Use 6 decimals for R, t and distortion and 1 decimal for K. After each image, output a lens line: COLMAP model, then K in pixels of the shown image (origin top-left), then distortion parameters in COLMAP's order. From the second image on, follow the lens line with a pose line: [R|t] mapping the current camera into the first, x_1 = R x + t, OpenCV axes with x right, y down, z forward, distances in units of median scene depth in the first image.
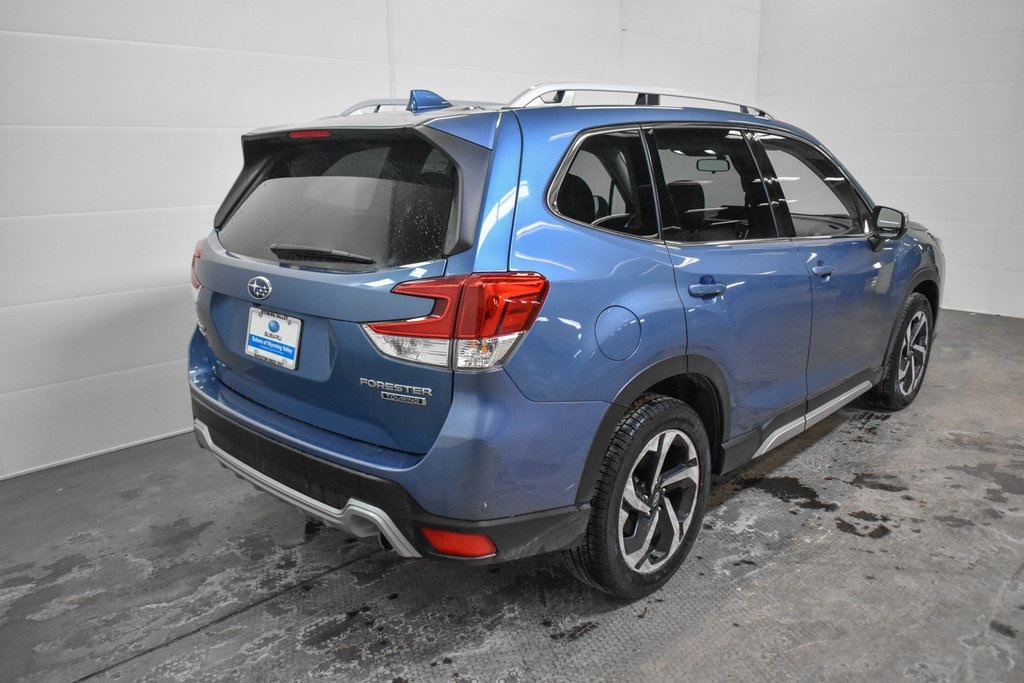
lens RADIAL K [[786.3, 0, 513.0], [0, 786.3, 337.0], [0, 0, 1]] dist [-0.027830, -0.000371]
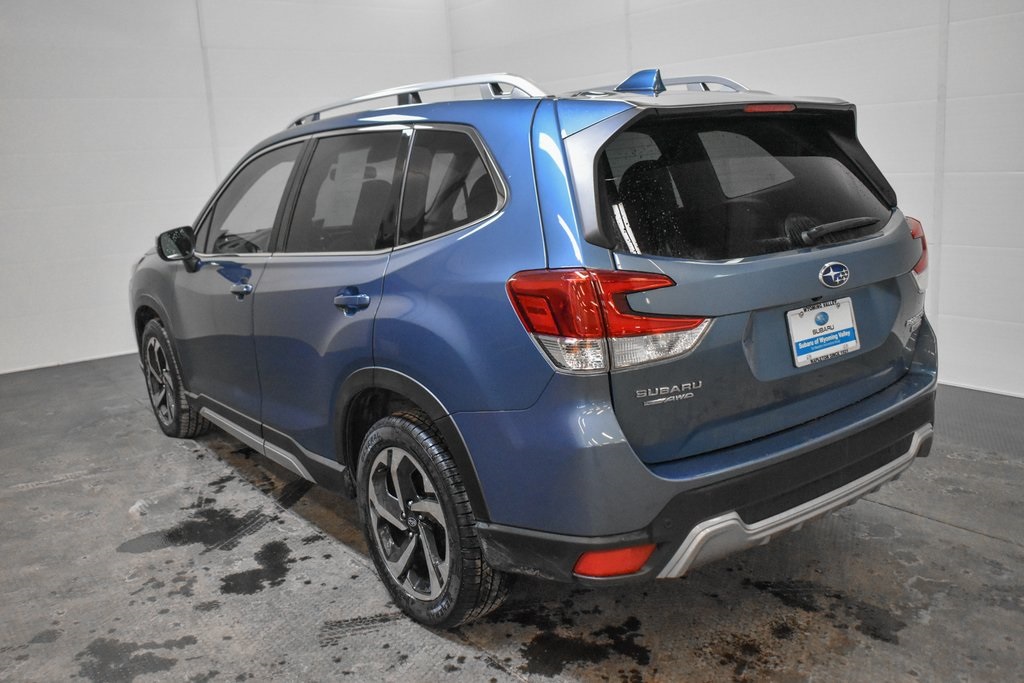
lens RADIAL K [[886.0, 0, 512.0], [0, 886.0, 341.5], [0, 0, 1]] dist [-0.014458, -0.000112]
pose [[0.156371, -0.200077, 0.967221, -1.344911], [0.282541, 0.947407, 0.150299, -0.240932], [-0.946424, 0.249777, 0.204677, 1.139513]]
